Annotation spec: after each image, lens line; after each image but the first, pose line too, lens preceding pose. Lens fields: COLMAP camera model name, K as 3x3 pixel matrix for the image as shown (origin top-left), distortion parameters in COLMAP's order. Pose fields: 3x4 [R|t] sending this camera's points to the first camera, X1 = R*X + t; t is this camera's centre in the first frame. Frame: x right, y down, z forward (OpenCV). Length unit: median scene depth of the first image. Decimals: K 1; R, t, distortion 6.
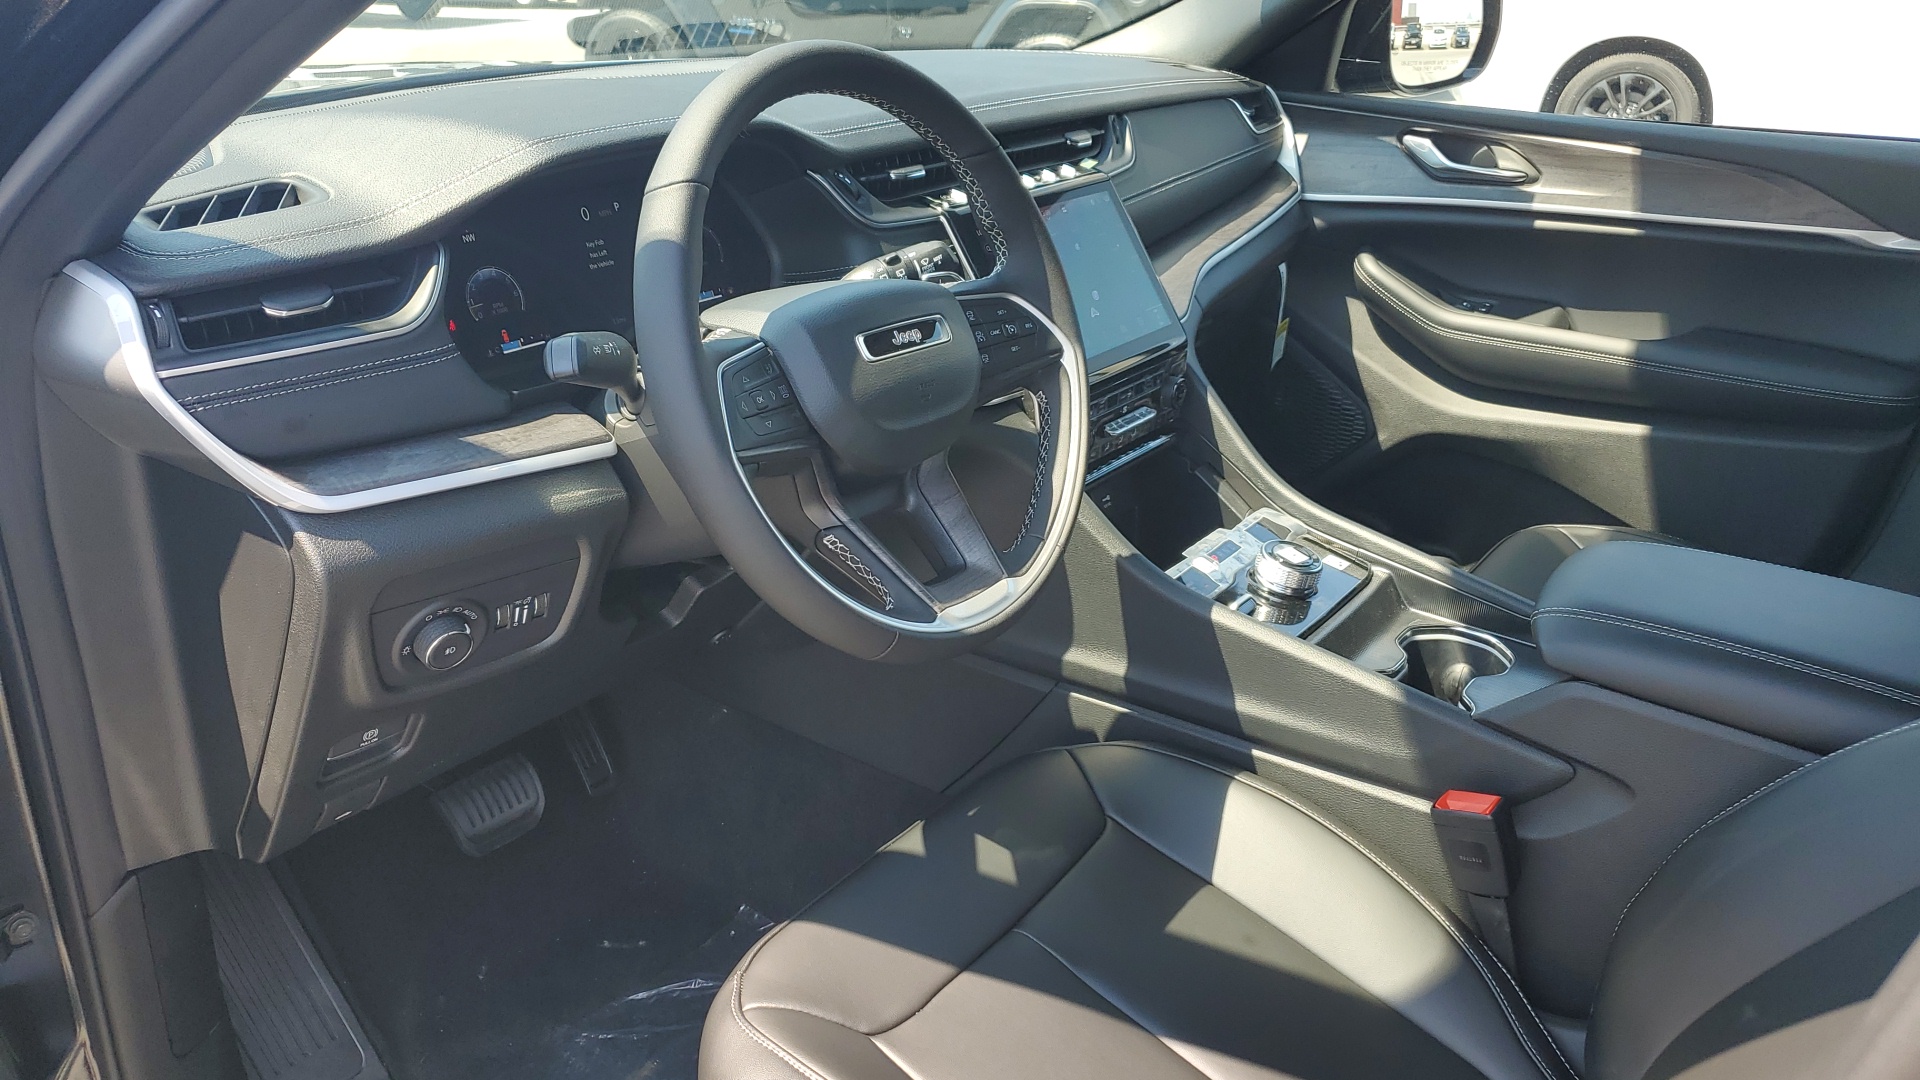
lens RADIAL K [[1505.2, 0, 960.0], [0, 1505.2, 540.0], [0, 0, 1]] dist [0.008314, 0.001439]
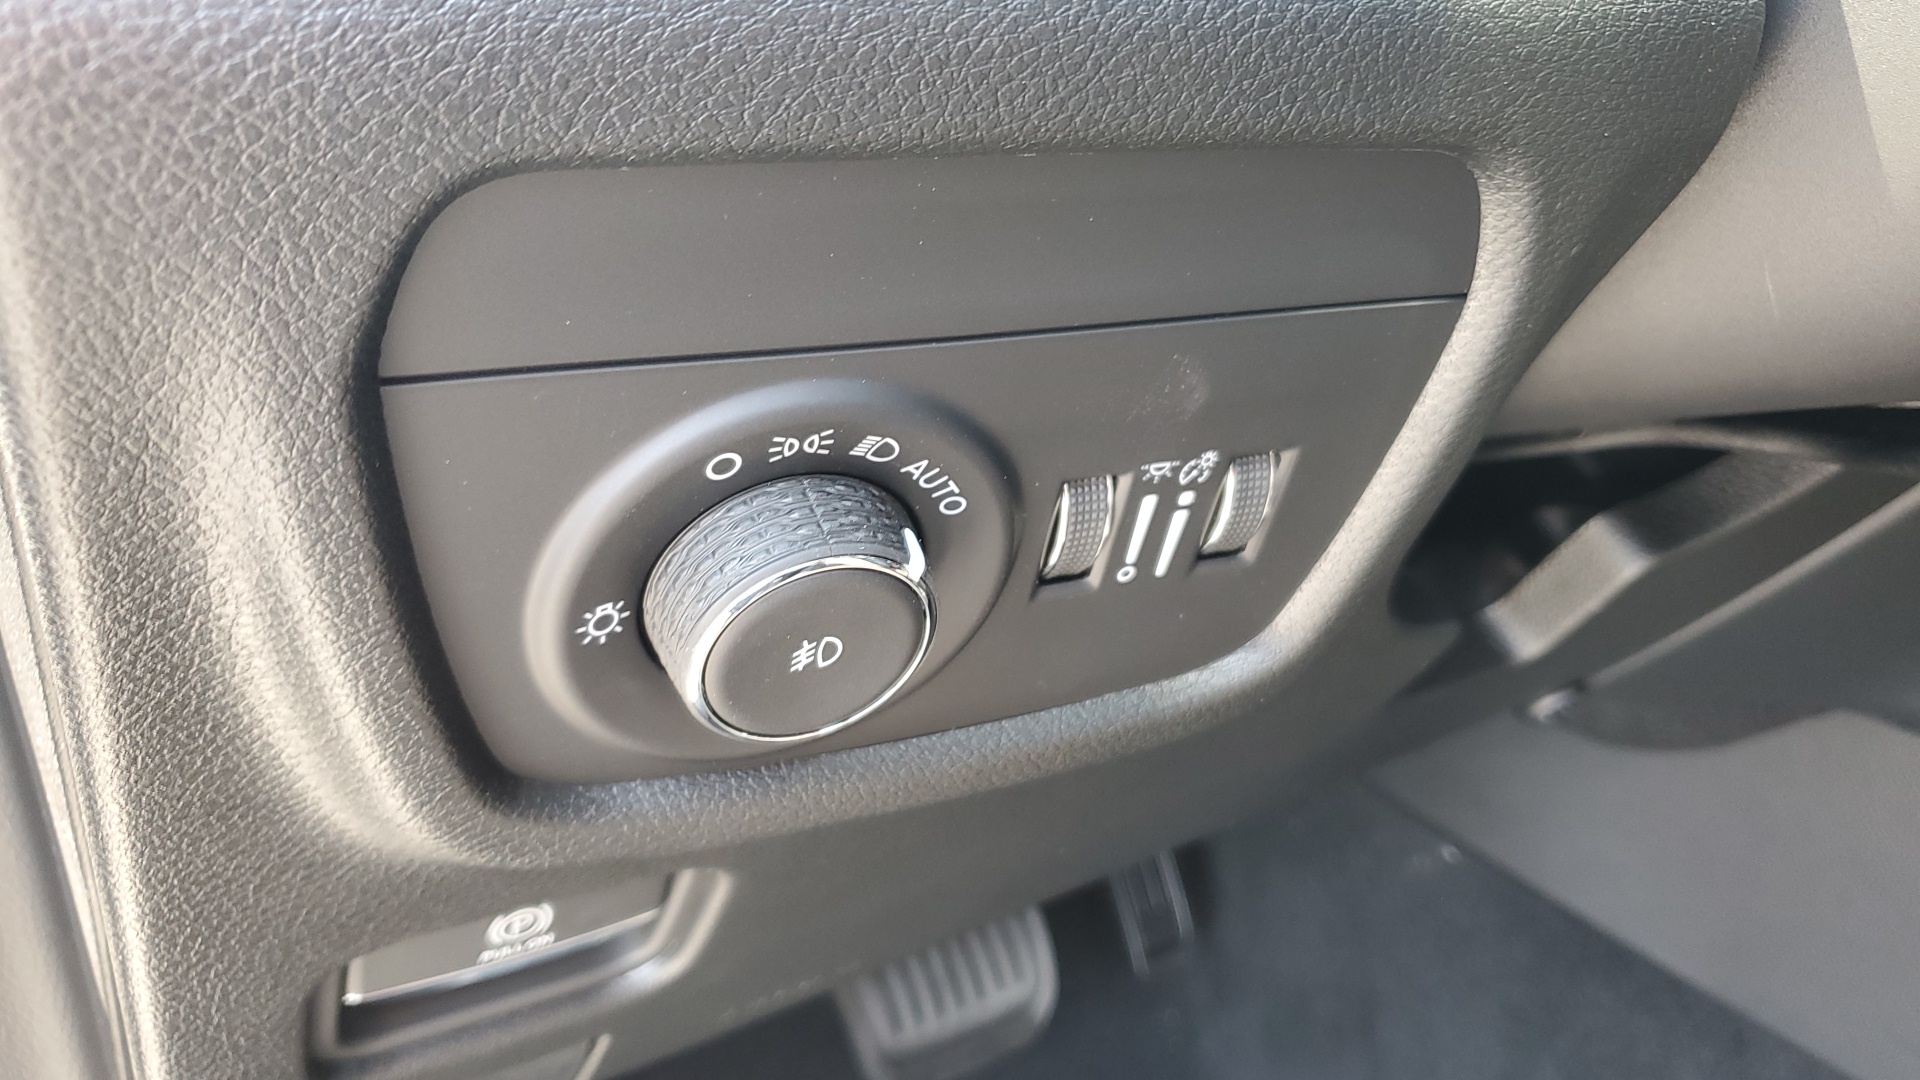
lens RADIAL K [[1505.2, 0, 960.0], [0, 1505.2, 540.0], [0, 0, 1]] dist [0.008314, 0.001439]
pose [[0.940612, 0.130074, -0.313575, -0.249672], [-0.133436, 0.990998, 0.010818, 0.051874], [0.312159, 0.031666, 0.949502, 0.782713]]
